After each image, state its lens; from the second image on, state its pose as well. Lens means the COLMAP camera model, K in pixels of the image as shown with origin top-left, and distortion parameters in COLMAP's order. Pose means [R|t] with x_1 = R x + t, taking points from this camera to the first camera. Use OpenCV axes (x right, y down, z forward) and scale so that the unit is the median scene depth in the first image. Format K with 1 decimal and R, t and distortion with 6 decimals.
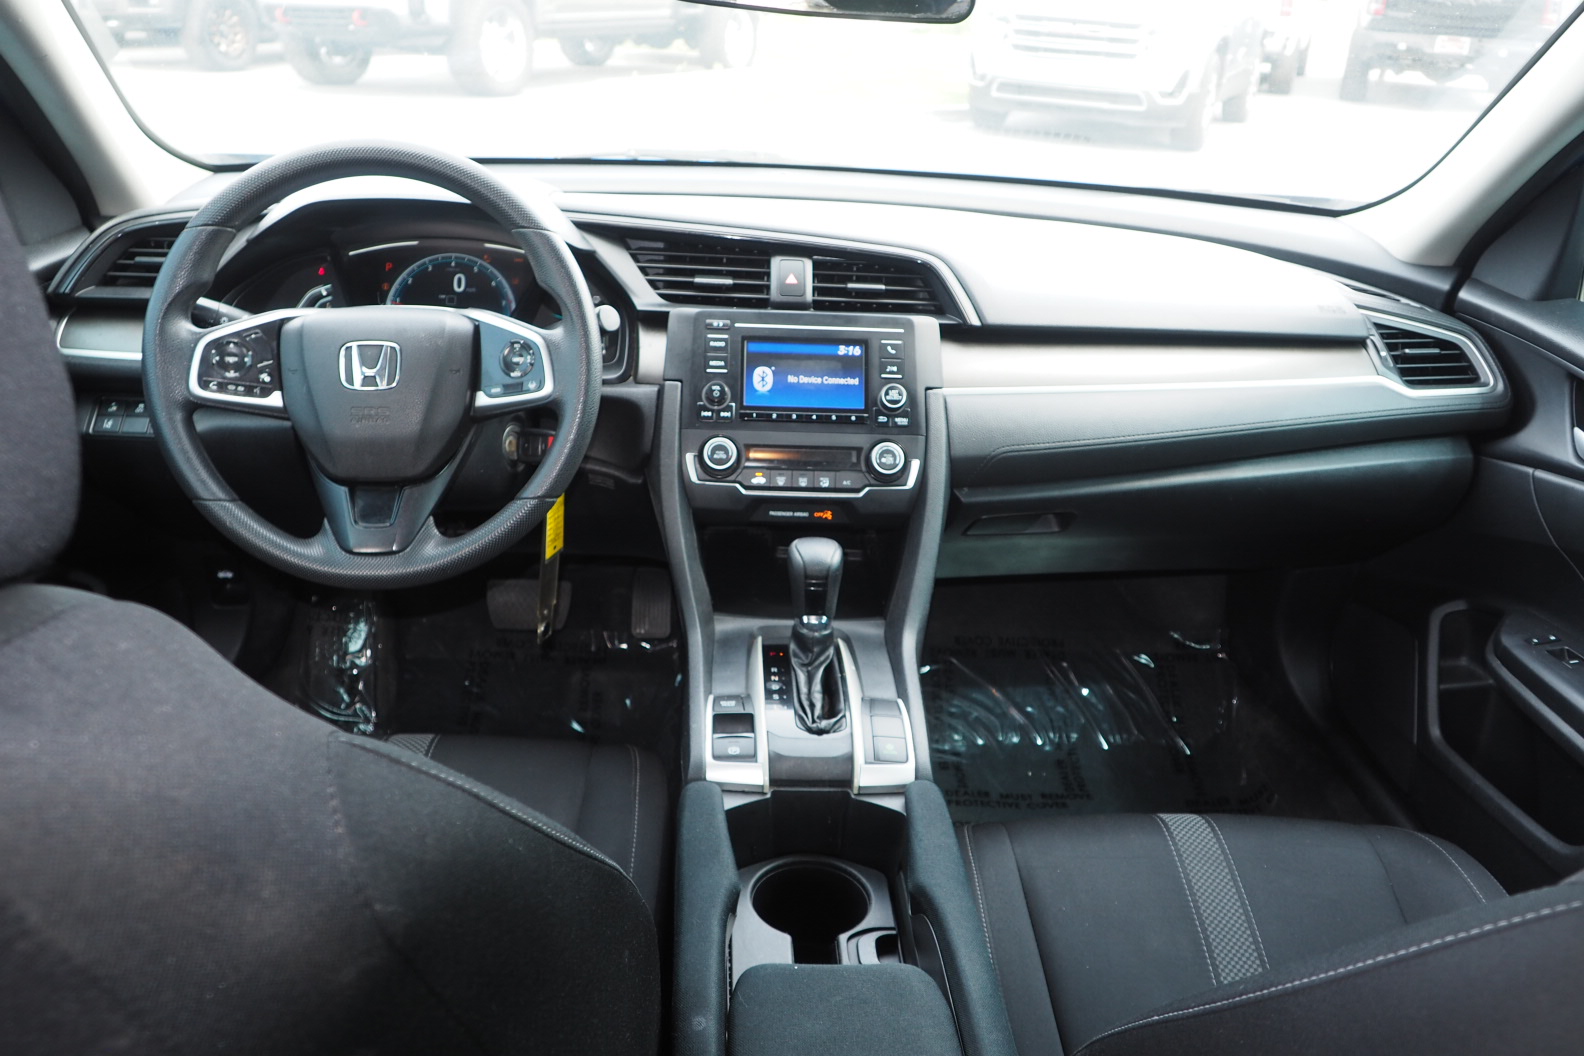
lens RADIAL K [[1291.1, 0, 815.3], [0, 1291.1, 527.8], [0, 0, 1]] dist [-0.025707, 0.001018]
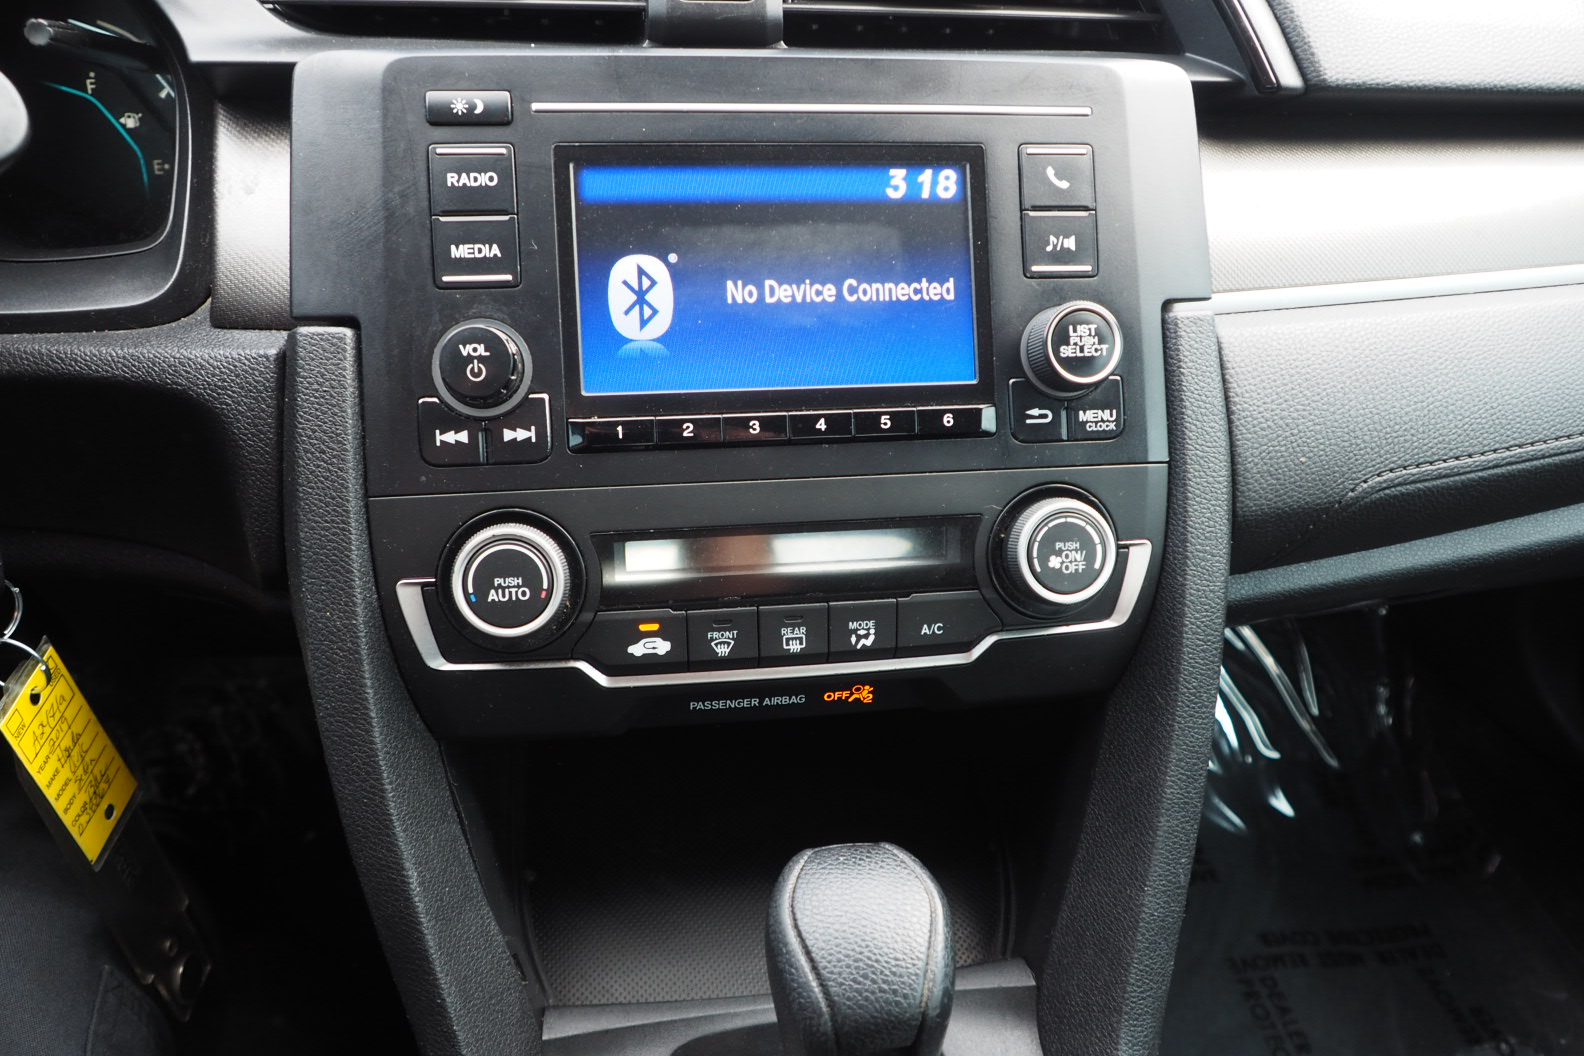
lens RADIAL K [[1117.2, 0, 798.1], [0, 1117.2, 516.5], [0, 0, 1]] dist [-0.036273, -0.006095]
pose [[0.995287, -0.055589, 0.079463, -0.027891], [0.035846, 0.972252, 0.231174, -0.124616], [-0.090109, -0.227236, 0.969662, 0.741013]]
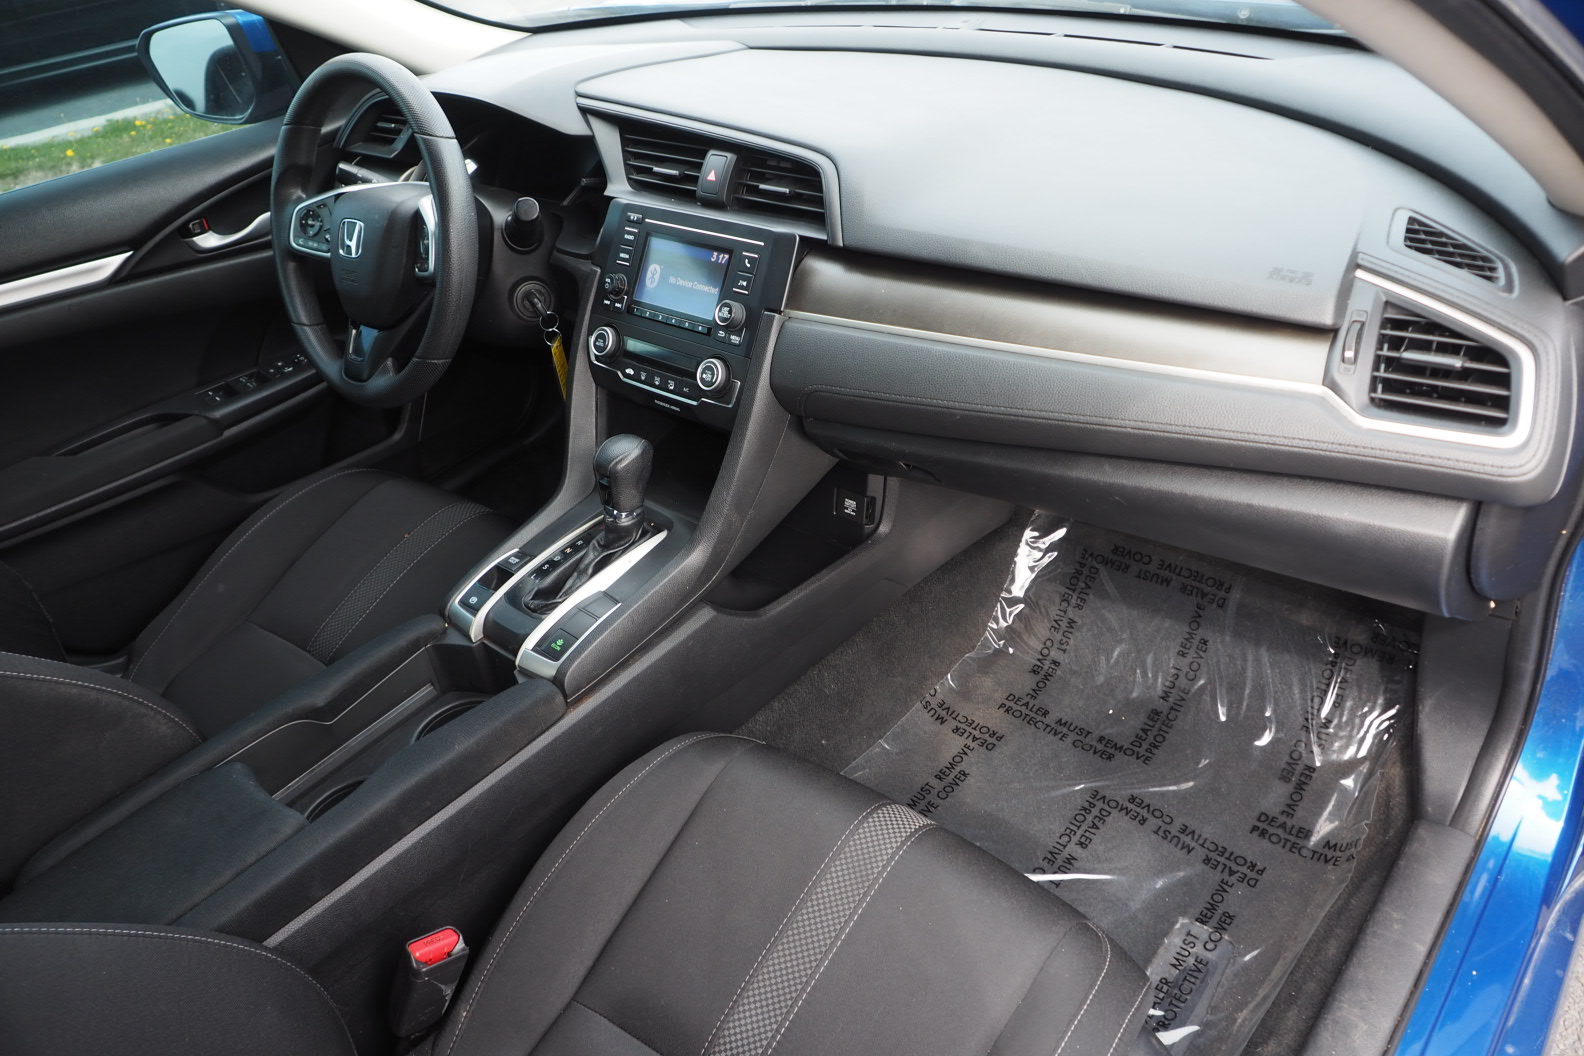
lens RADIAL K [[1117.2, 0, 798.1], [0, 1117.2, 516.5], [0, 0, 1]] dist [-0.036273, -0.006095]
pose [[0.708818, 0.282377, -0.646405, 0.688456], [-0.122878, 0.951796, 0.281043, -0.199236], [0.694606, -0.119779, 0.709349, 0.414646]]
